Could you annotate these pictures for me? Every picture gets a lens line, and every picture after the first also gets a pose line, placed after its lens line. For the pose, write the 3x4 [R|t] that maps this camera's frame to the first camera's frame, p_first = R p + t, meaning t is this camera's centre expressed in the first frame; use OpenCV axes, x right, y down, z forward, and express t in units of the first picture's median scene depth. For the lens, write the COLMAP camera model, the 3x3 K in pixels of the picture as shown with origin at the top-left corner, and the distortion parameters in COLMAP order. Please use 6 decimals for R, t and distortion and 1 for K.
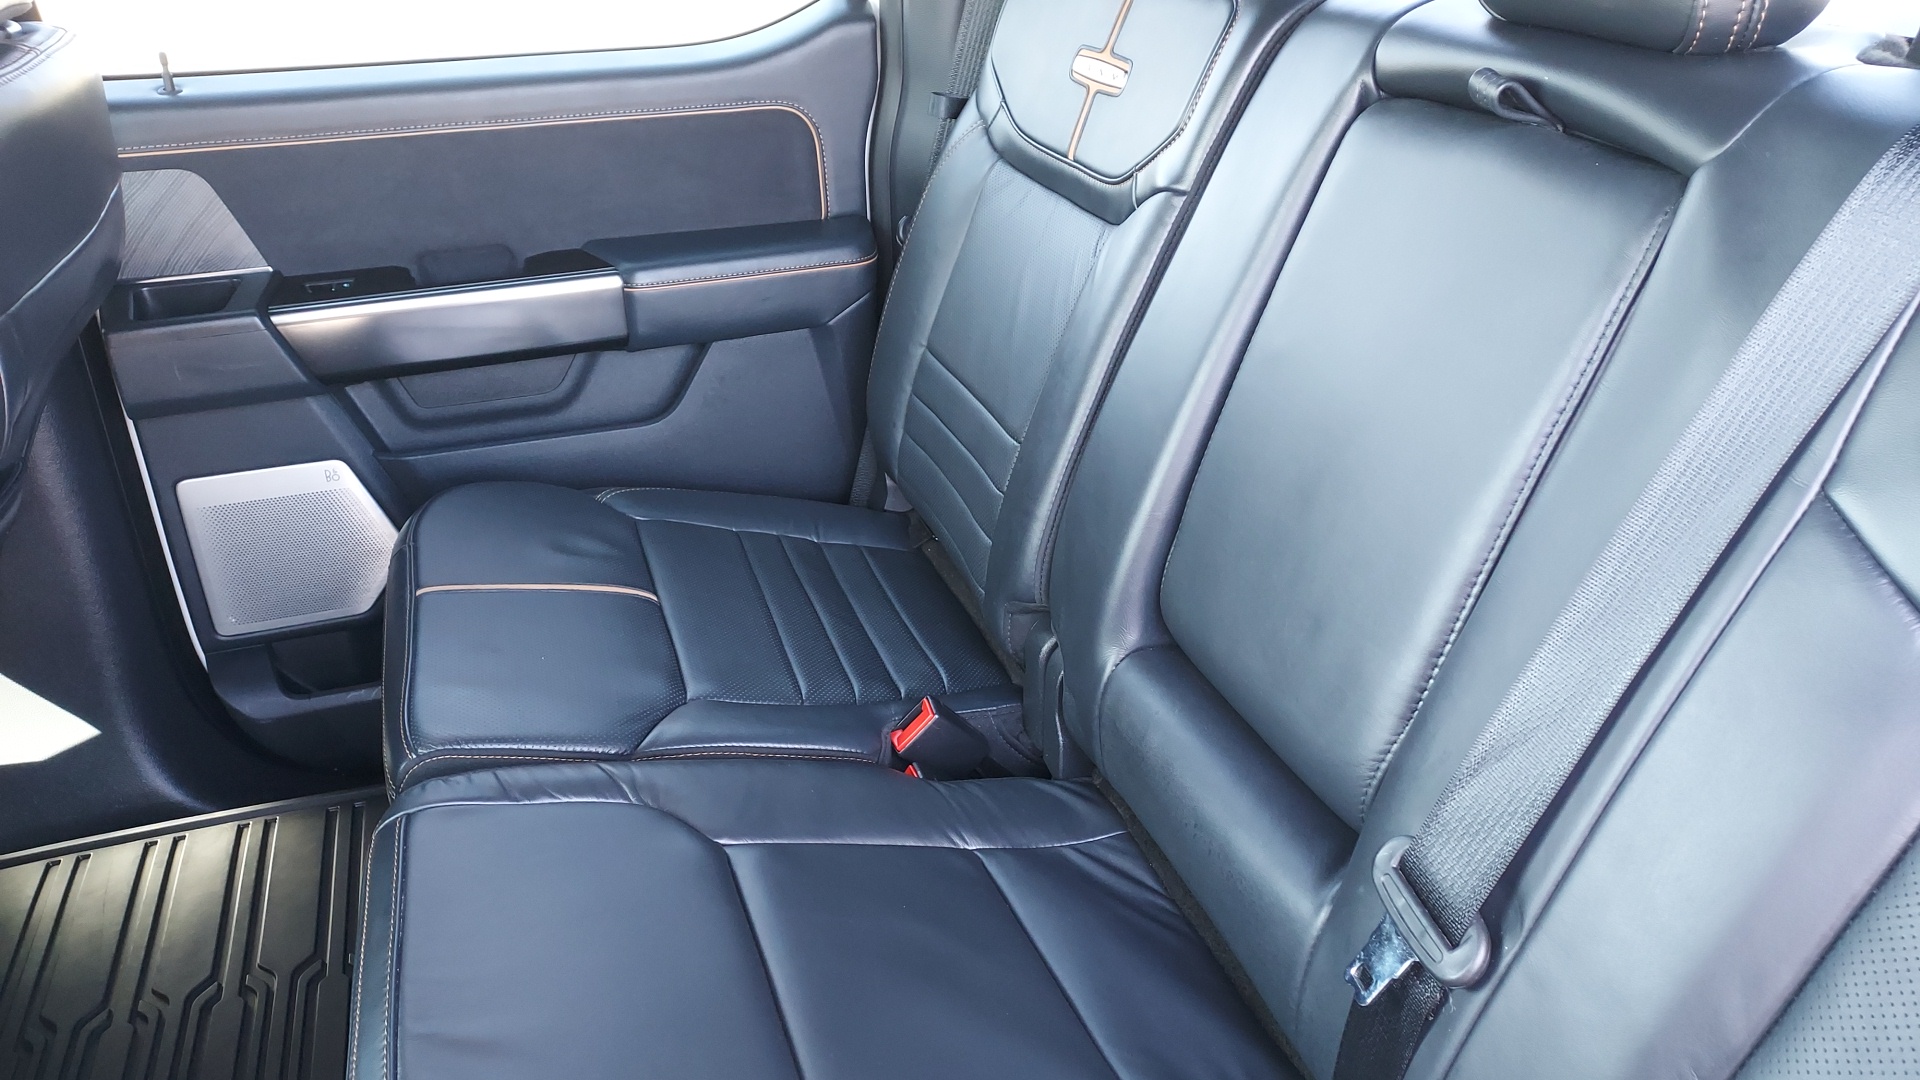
lens RADIAL K [[1384.3, 0, 984.0], [0, 1384.3, 541.7], [0, 0, 1]] dist [0.035581, -0.007251]
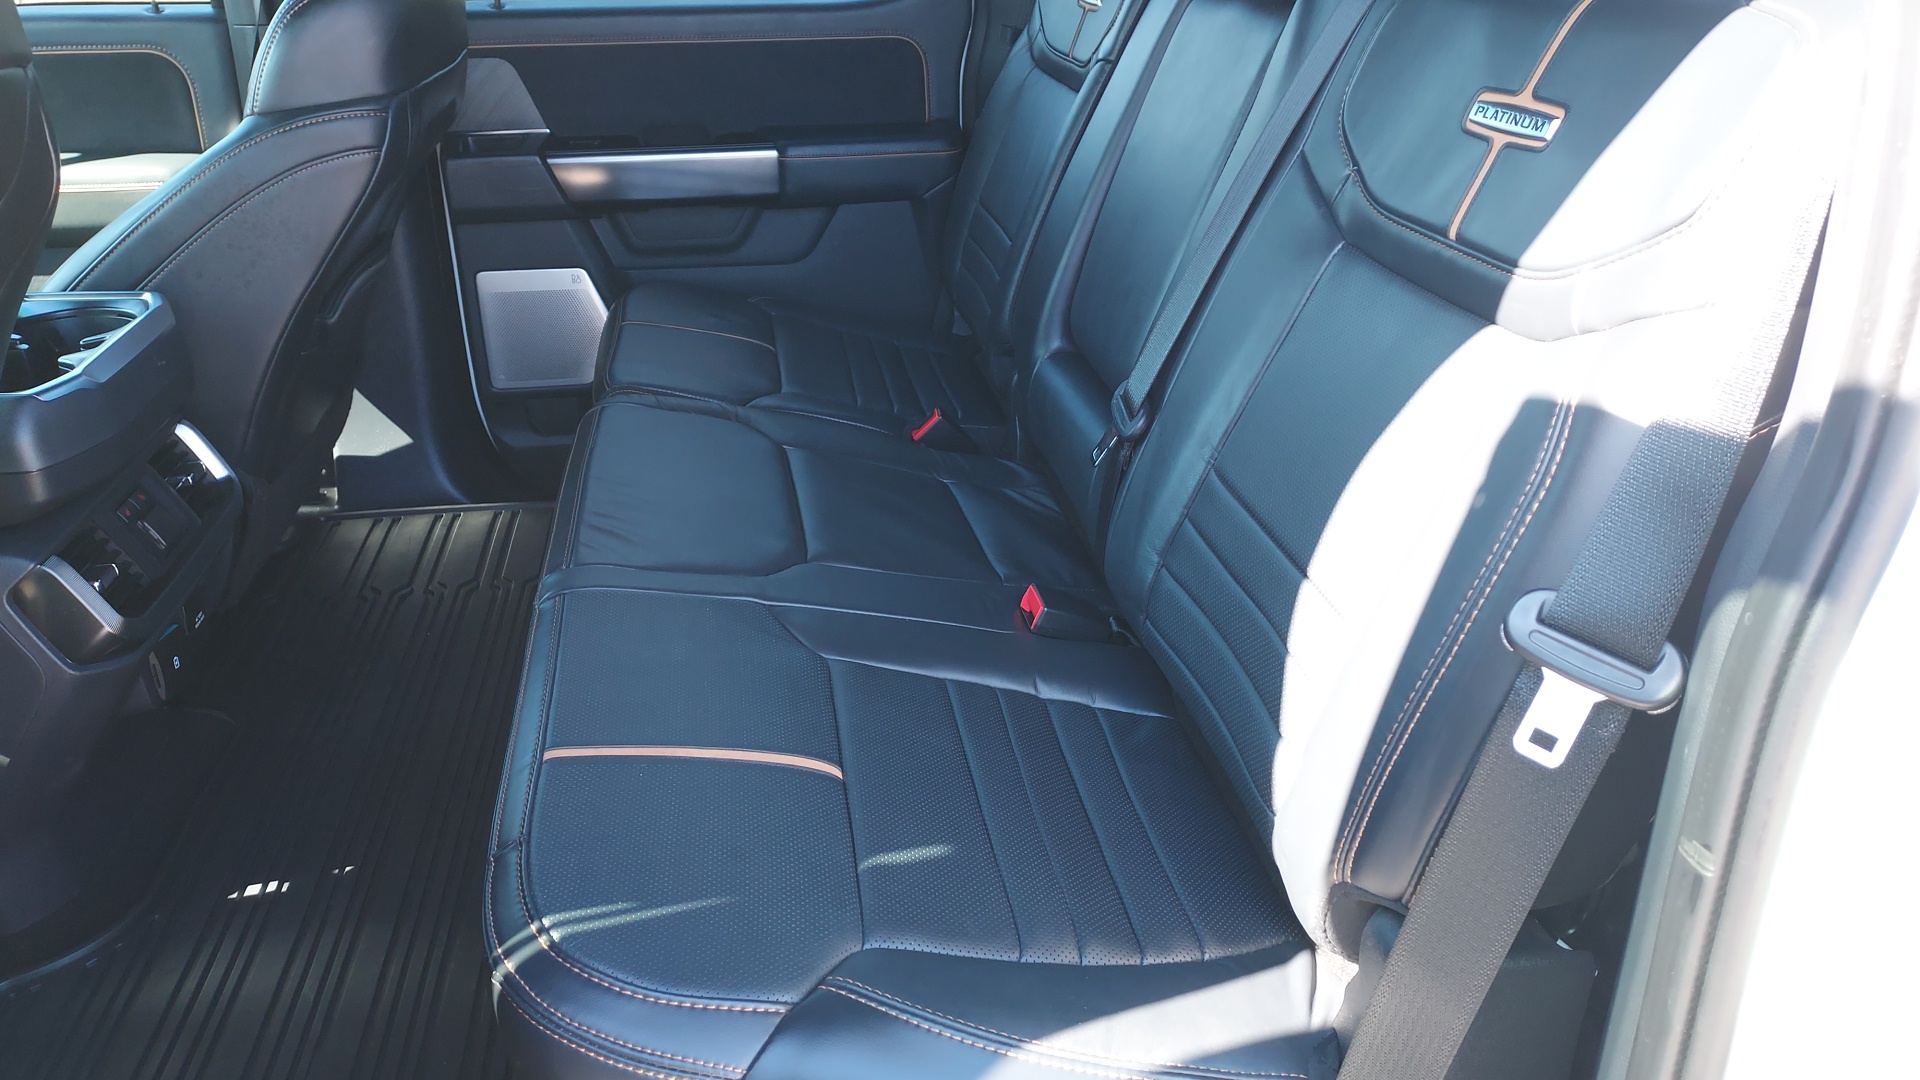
lens RADIAL K [[1391.7, 0, 975.5], [0, 1391.7, 542.3], [0, 0, 1]] dist [0.101118, -0.150340]
pose [[0.985206, 0.078874, -0.152147, 0.196671], [-0.083552, 0.996200, -0.024593, 0.237523], [0.149630, 0.036942, 0.988052, -0.391469]]
